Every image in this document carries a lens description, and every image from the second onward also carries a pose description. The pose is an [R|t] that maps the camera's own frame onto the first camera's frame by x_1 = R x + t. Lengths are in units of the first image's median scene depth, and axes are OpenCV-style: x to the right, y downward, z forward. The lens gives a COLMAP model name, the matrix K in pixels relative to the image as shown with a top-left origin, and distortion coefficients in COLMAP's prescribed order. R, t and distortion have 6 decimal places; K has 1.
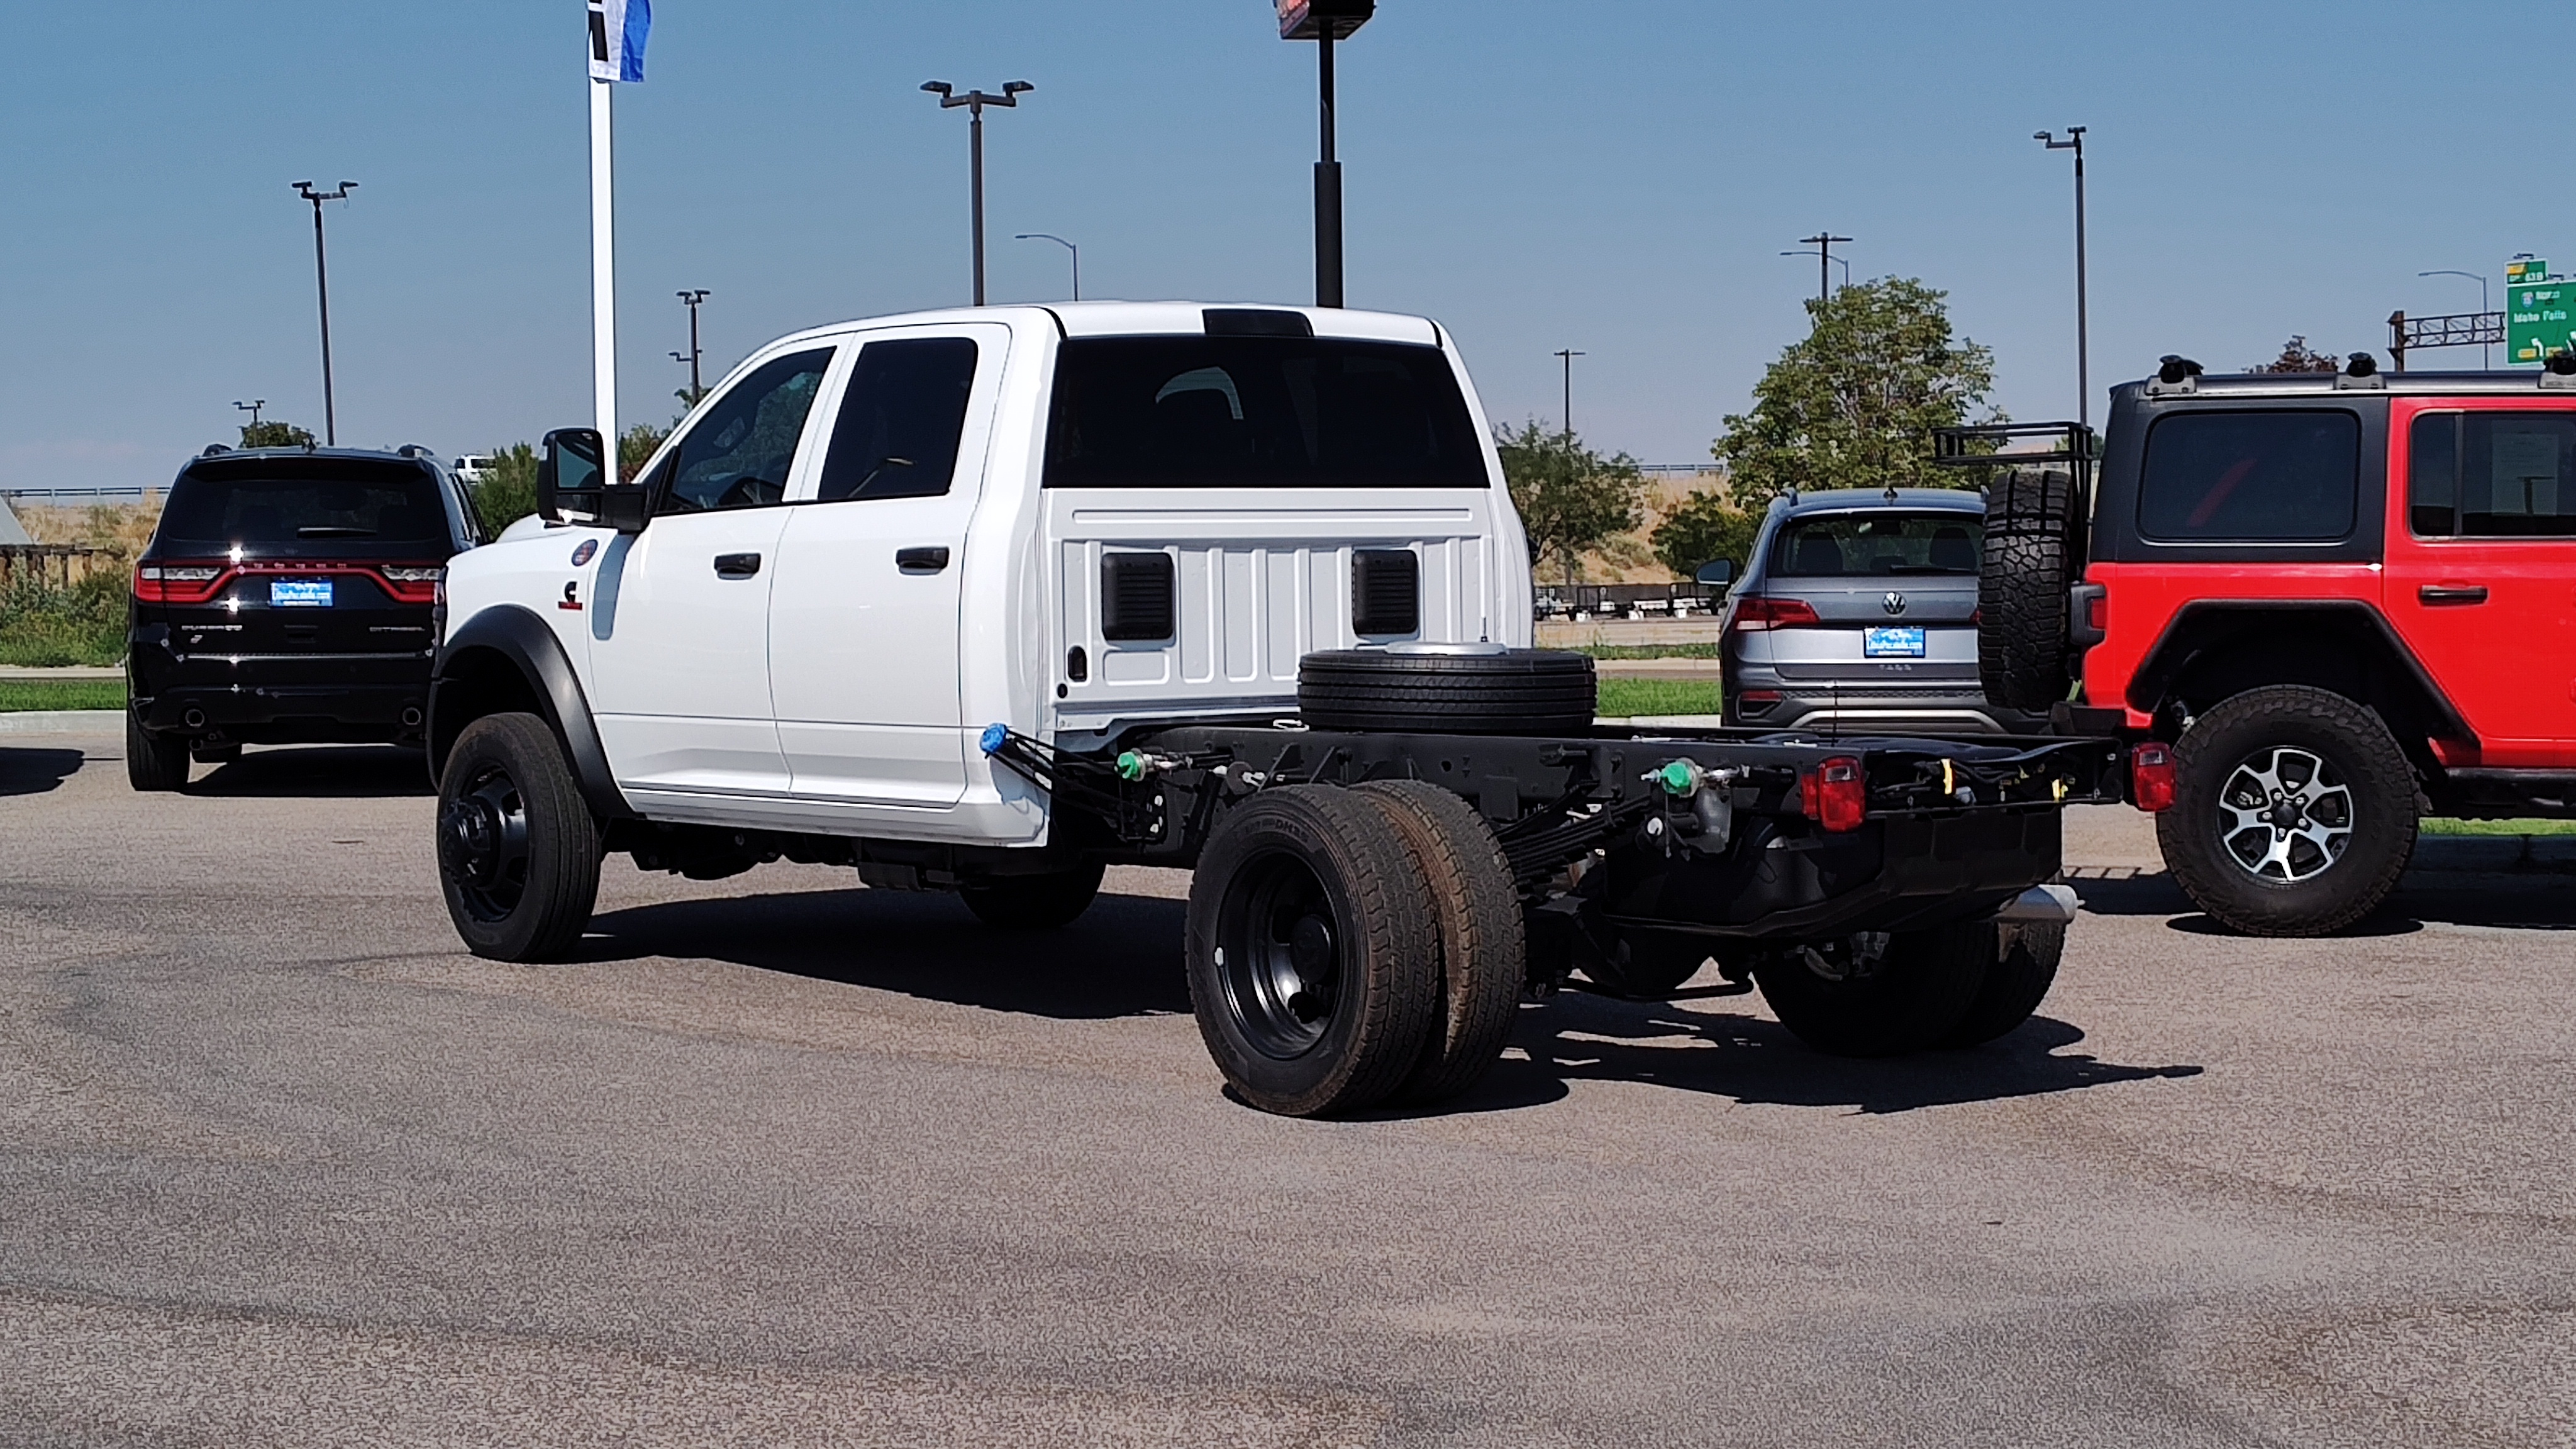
lens RADIAL K [[4569.4, 0, 1288.0], [0, 4569.4, 724.5], [0, 0, 1]] dist [0.007979, -0.007414]
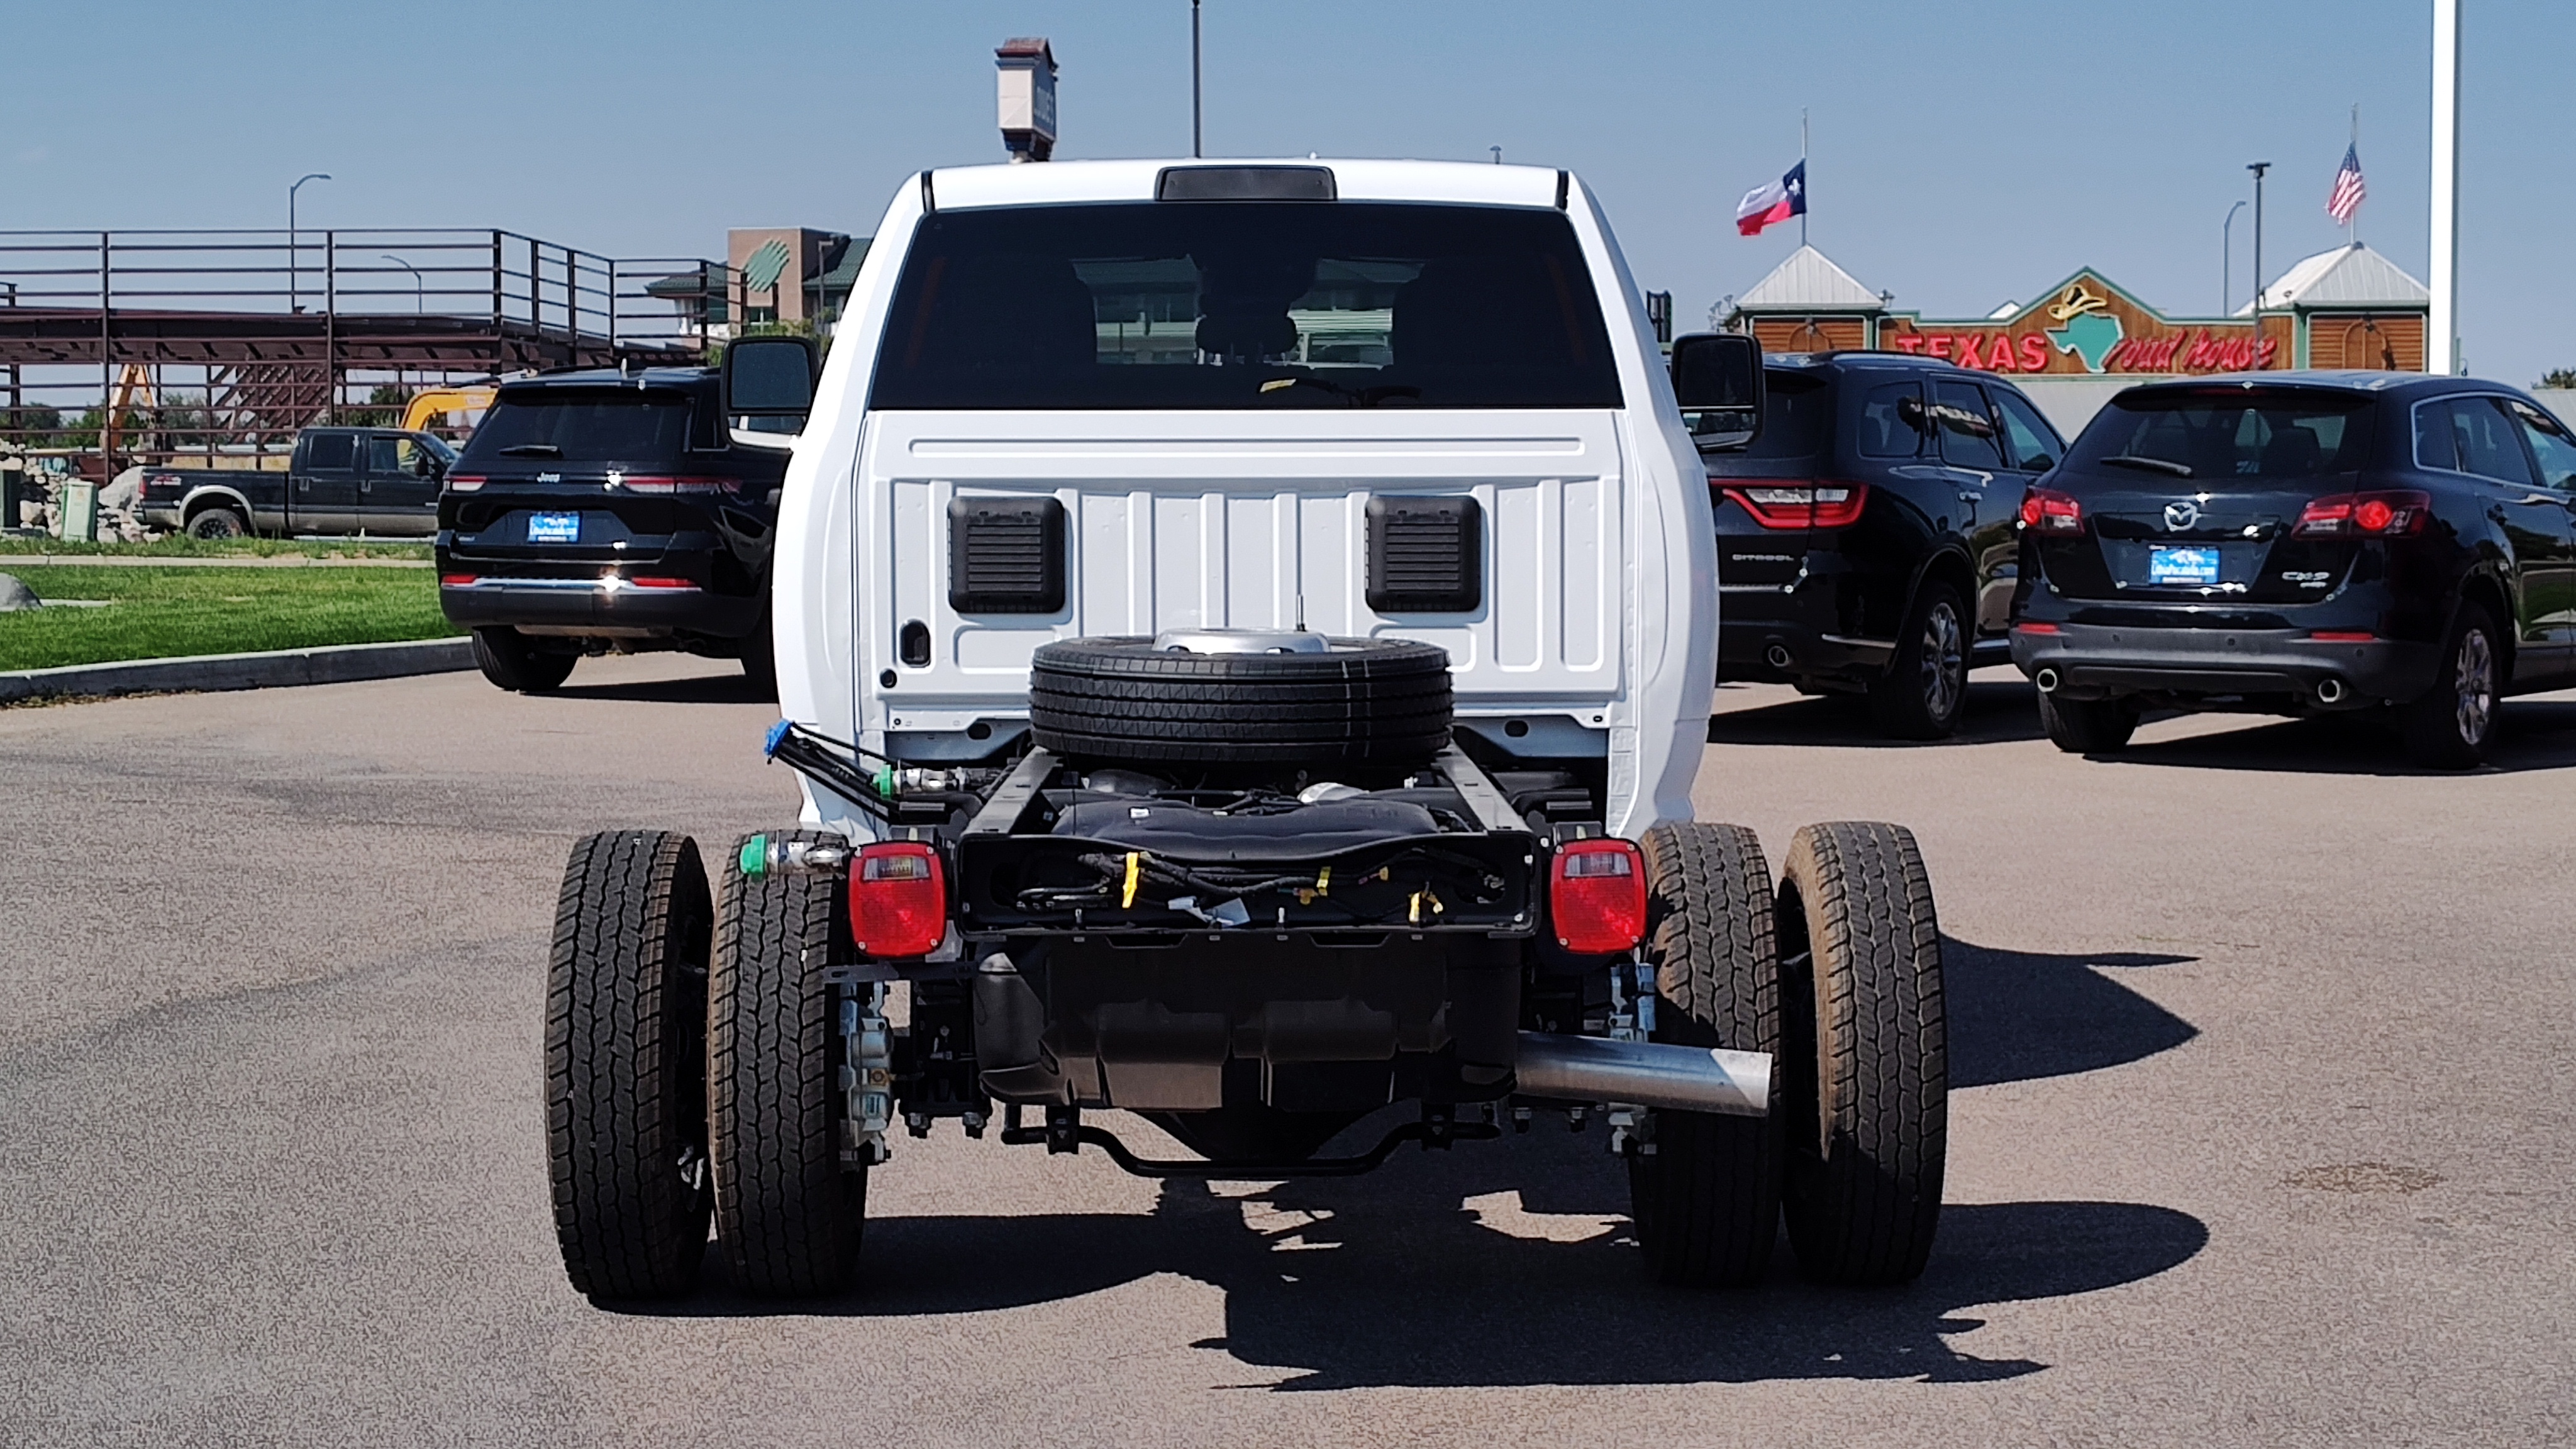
lens RADIAL K [[4569.4, 0, 1288.0], [0, 4569.4, 724.5], [0, 0, 1]] dist [0.007979, -0.007414]
pose [[0.771213, 0.044880, -0.634993, 0.474239], [-0.029514, 0.998960, 0.034760, -0.027583], [0.635893, -0.008066, 0.771735, 0.448720]]
